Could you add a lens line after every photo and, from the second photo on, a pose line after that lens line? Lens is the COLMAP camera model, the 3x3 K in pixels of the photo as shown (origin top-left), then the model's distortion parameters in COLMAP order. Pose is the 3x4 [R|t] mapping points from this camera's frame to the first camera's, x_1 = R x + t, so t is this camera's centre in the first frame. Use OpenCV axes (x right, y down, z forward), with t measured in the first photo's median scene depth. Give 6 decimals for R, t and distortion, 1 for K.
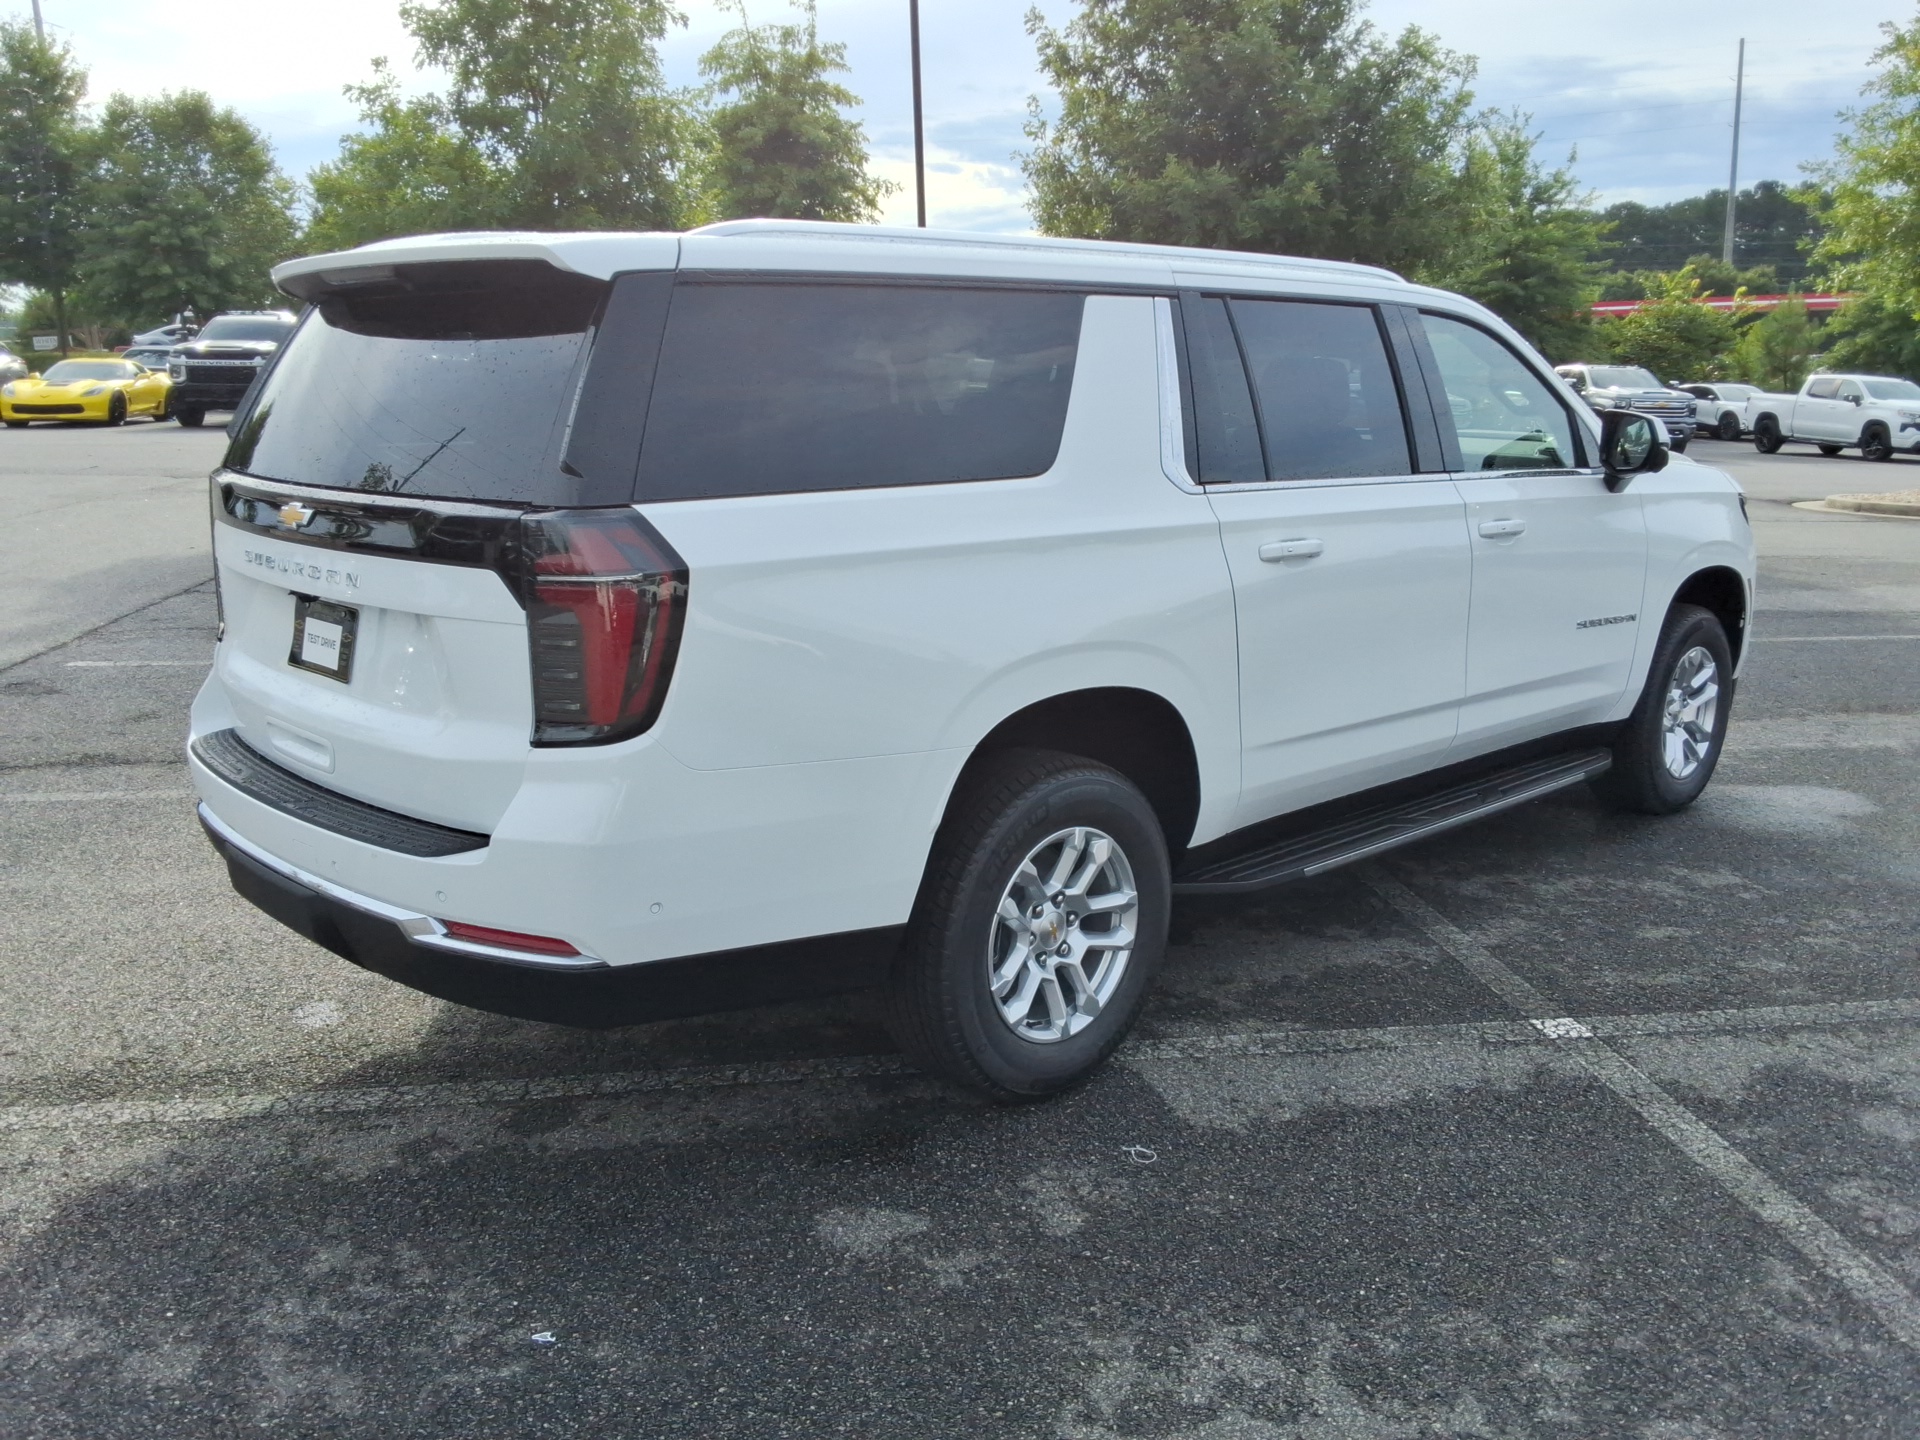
lens RADIAL K [[1539.4, 0, 971.6], [0, 1539.4, 697.7], [0, 0, 1]] dist [0.106195, -0.162653]
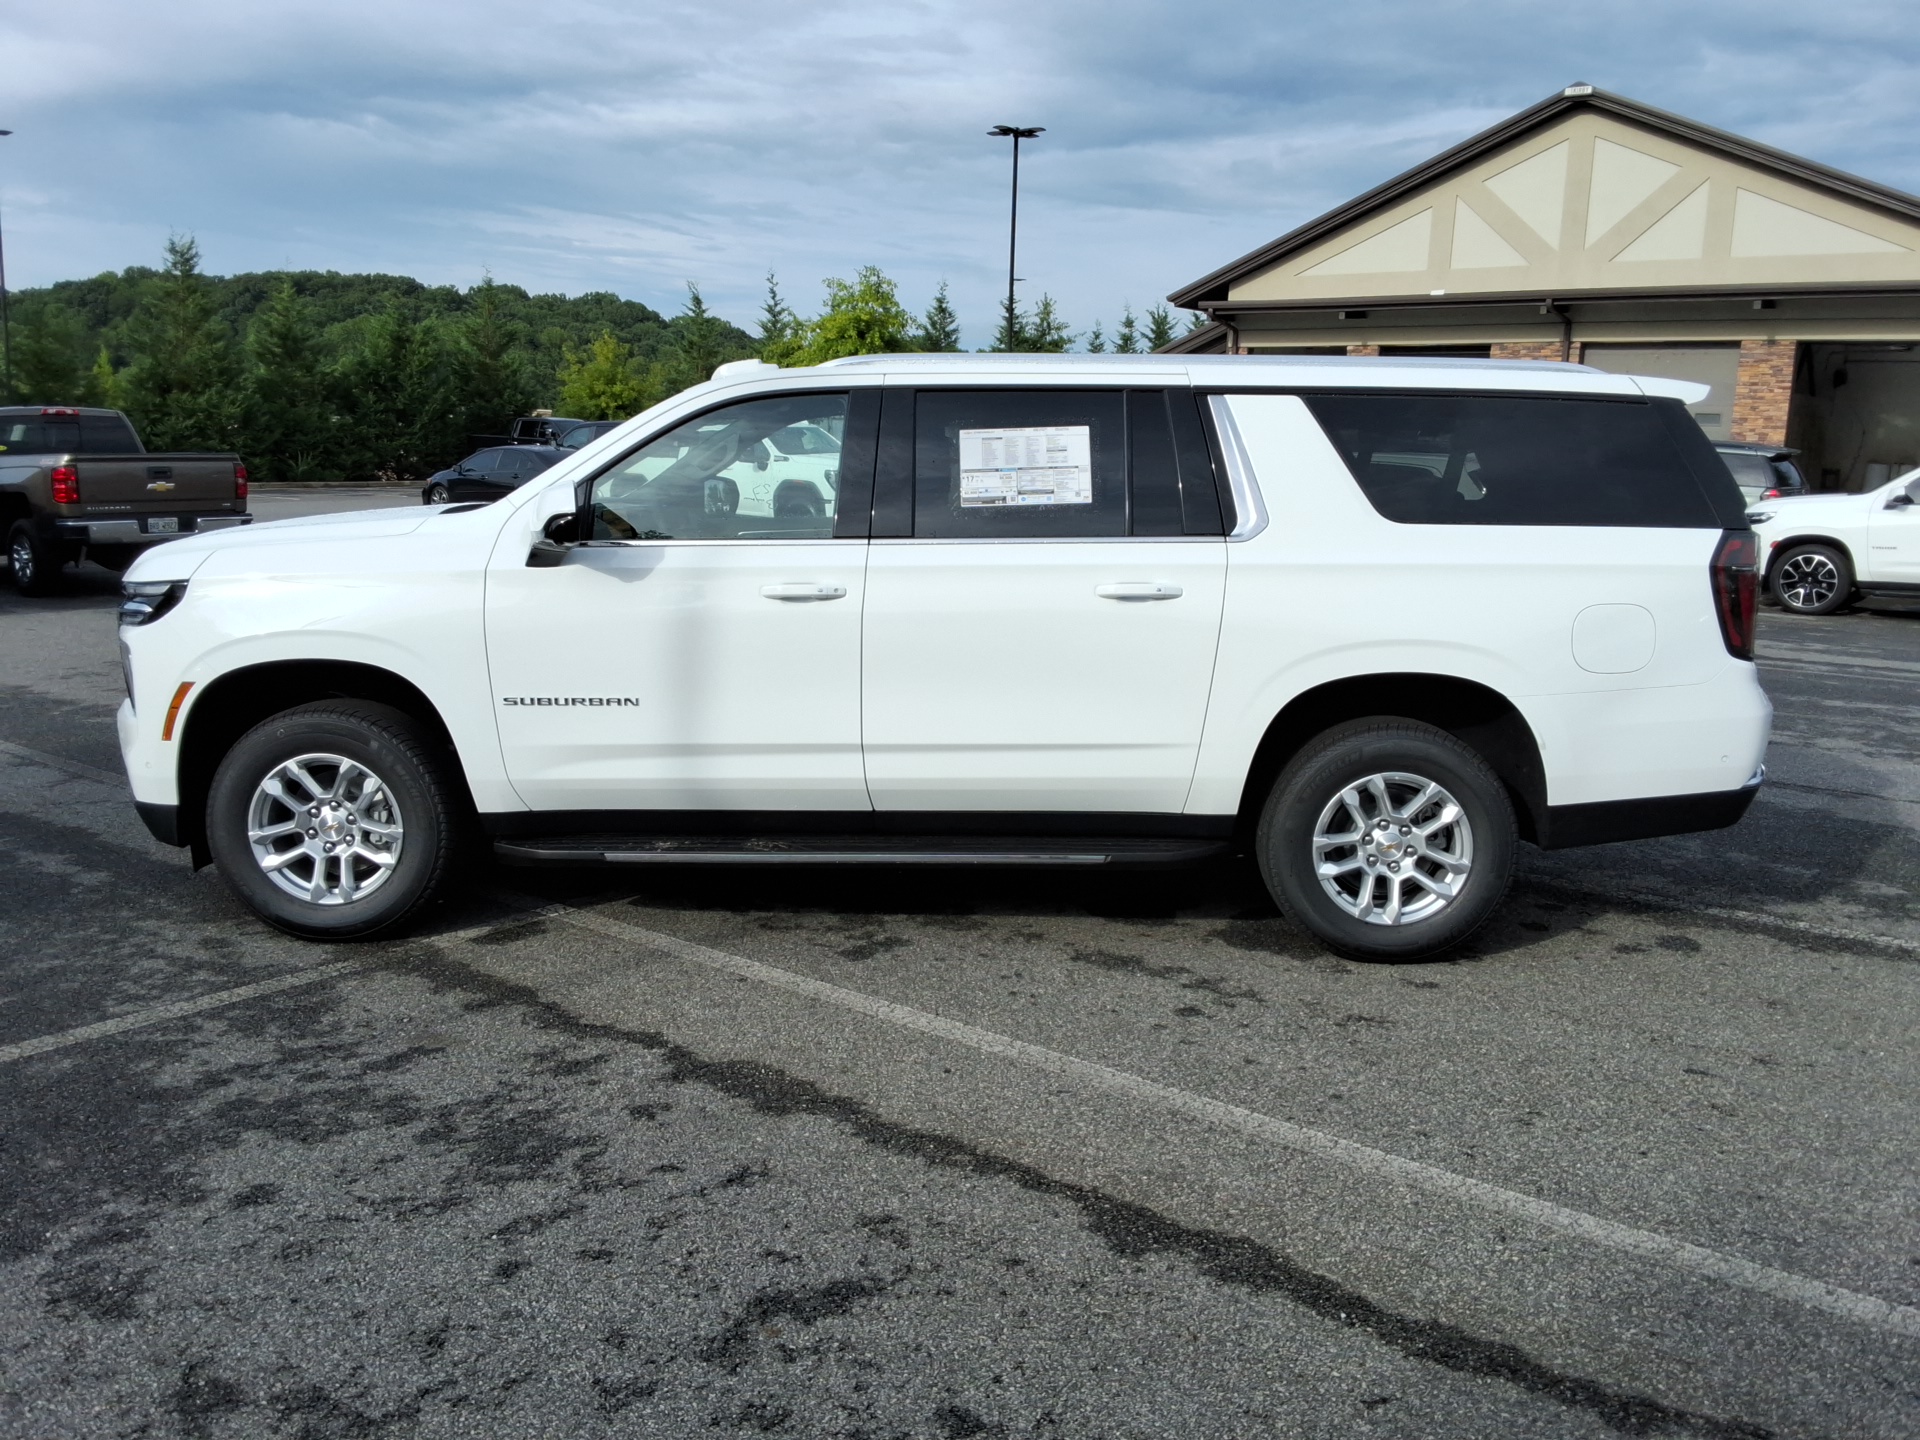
lens RADIAL K [[1539.4, 0, 985.7], [0, 1539.4, 681.1], [0, 0, 1]] dist [0.106195, -0.162653]
pose [[-0.696928, -0.111384, 0.708438, -0.969826], [0.132021, 0.951054, 0.279405, -0.475330], [-0.704884, 0.288254, -0.648111, 2.321265]]
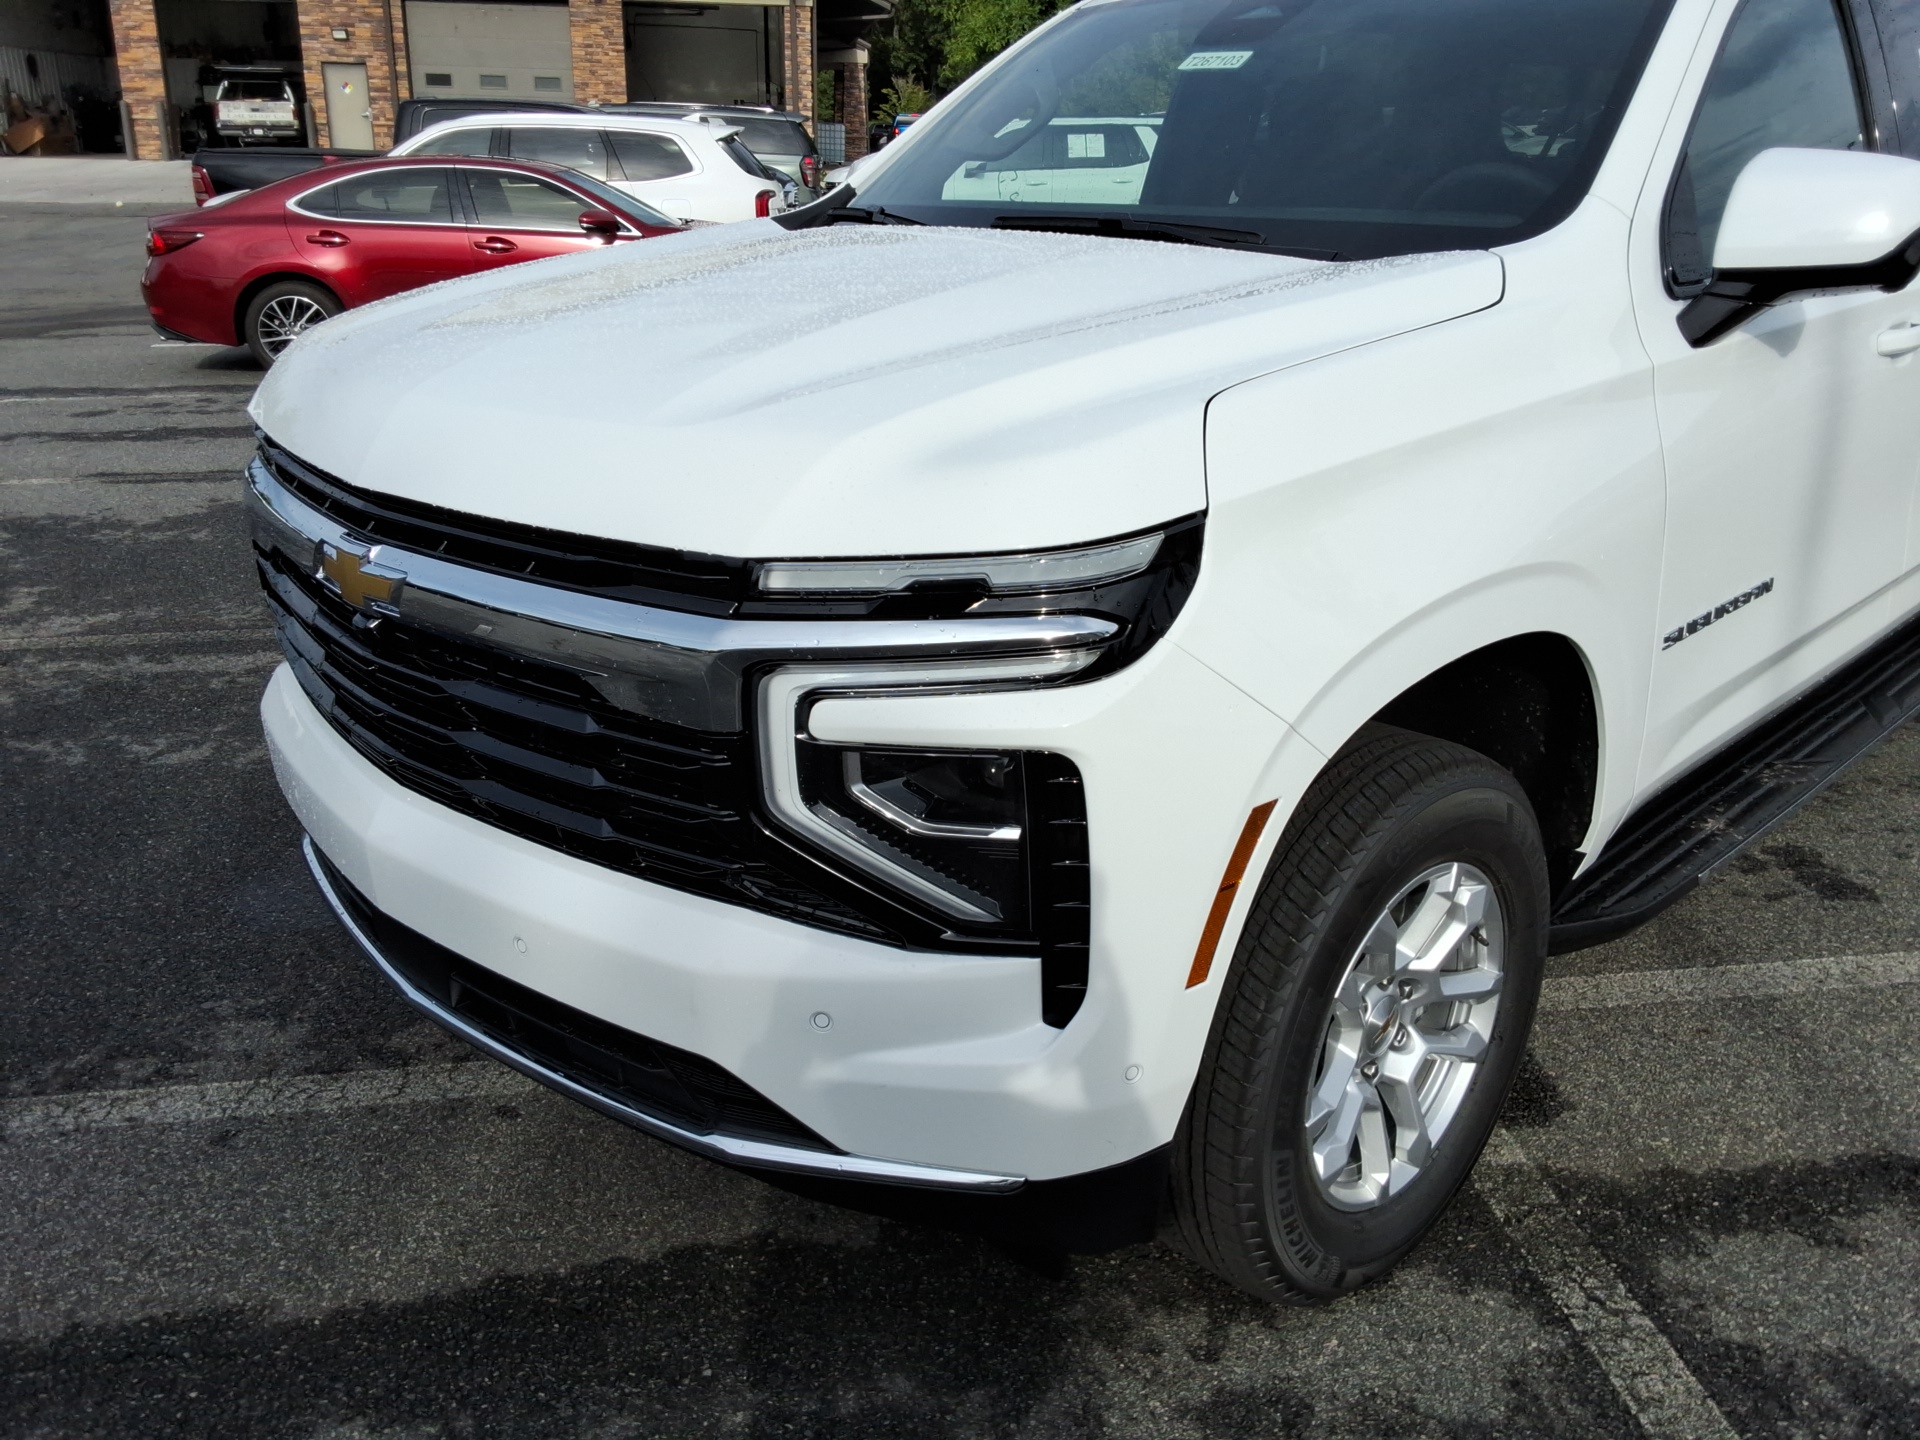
lens RADIAL K [[1539.4, 0, 974.3], [0, 1539.4, 701.7], [0, 0, 1]] dist [0.106195, -0.162653]
pose [[-0.999972, 0.006604, -0.003399, 0.497059], [0.003845, 0.851865, 0.523748, -0.453992], [0.006354, 0.523720, -0.851867, 2.304200]]
